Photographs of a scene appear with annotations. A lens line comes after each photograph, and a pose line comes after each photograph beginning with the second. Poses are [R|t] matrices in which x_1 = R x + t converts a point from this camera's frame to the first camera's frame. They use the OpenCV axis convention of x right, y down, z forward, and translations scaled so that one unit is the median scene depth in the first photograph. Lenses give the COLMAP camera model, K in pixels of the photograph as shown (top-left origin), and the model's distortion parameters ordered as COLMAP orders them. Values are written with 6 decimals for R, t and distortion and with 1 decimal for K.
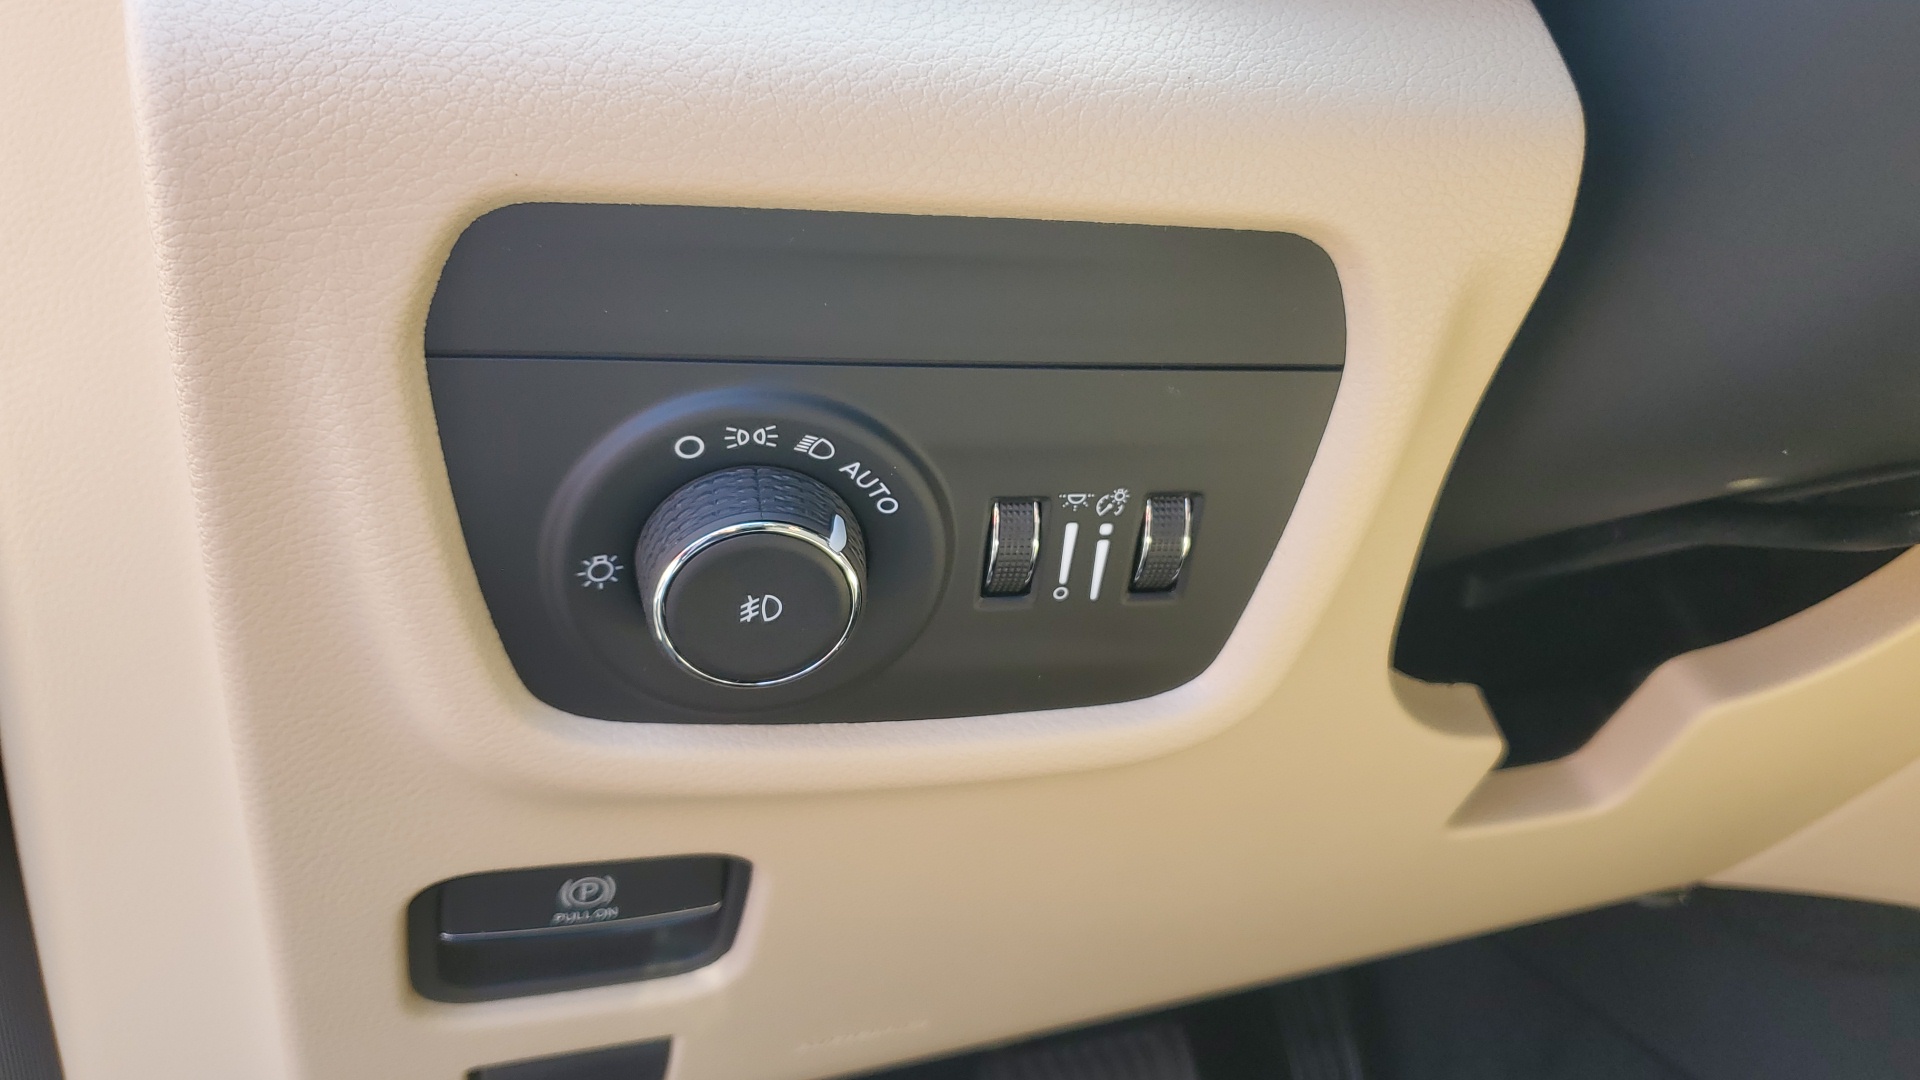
lens RADIAL K [[1515.7, 0, 960.0], [0, 1515.7, 540.0], [0, 0, 1]] dist [0.056082, -0.059151]
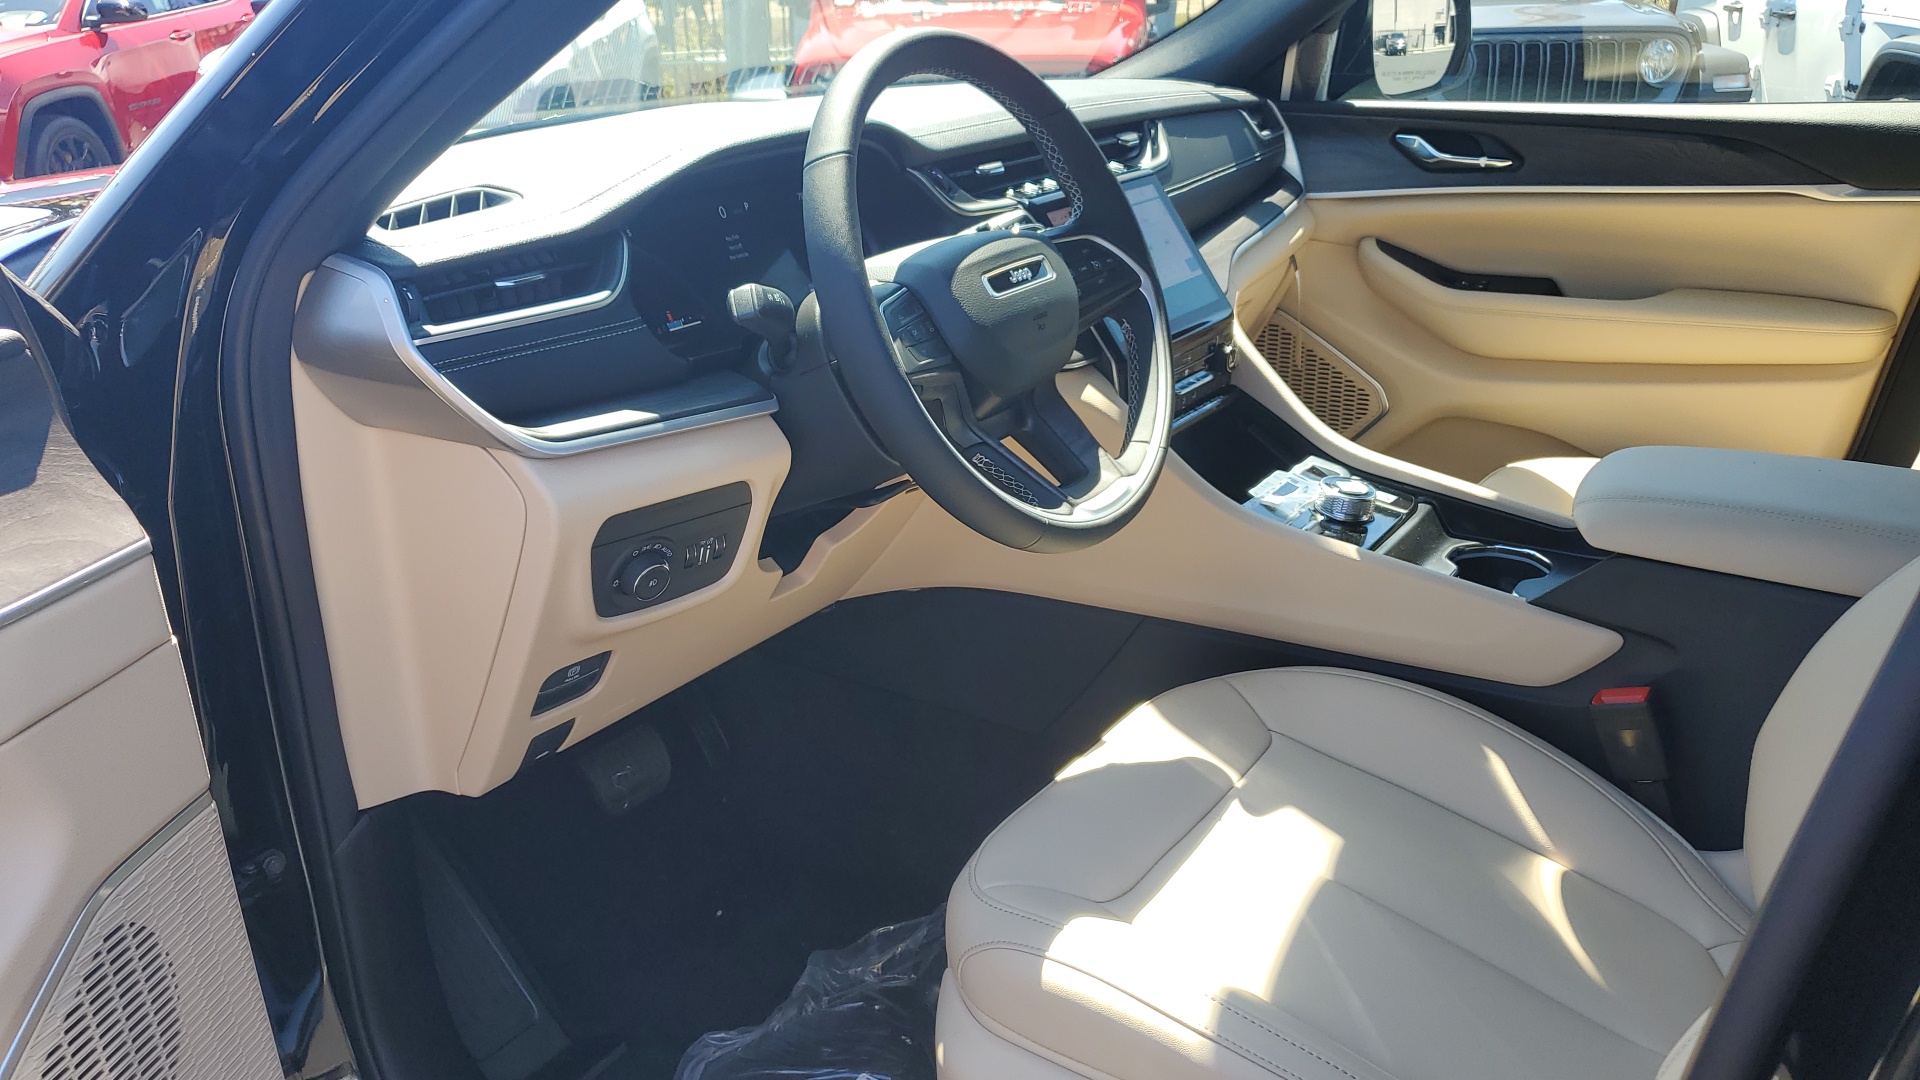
lens RADIAL K [[1515.7, 0, 960.0], [0, 1515.7, 540.0], [0, 0, 1]] dist [0.056082, -0.059151]
pose [[0.832138, -0.230976, 0.504178, -1.503724], [0.180230, 0.972423, 0.148022, -0.544016], [-0.524464, -0.032307, 0.850819, -3.132363]]
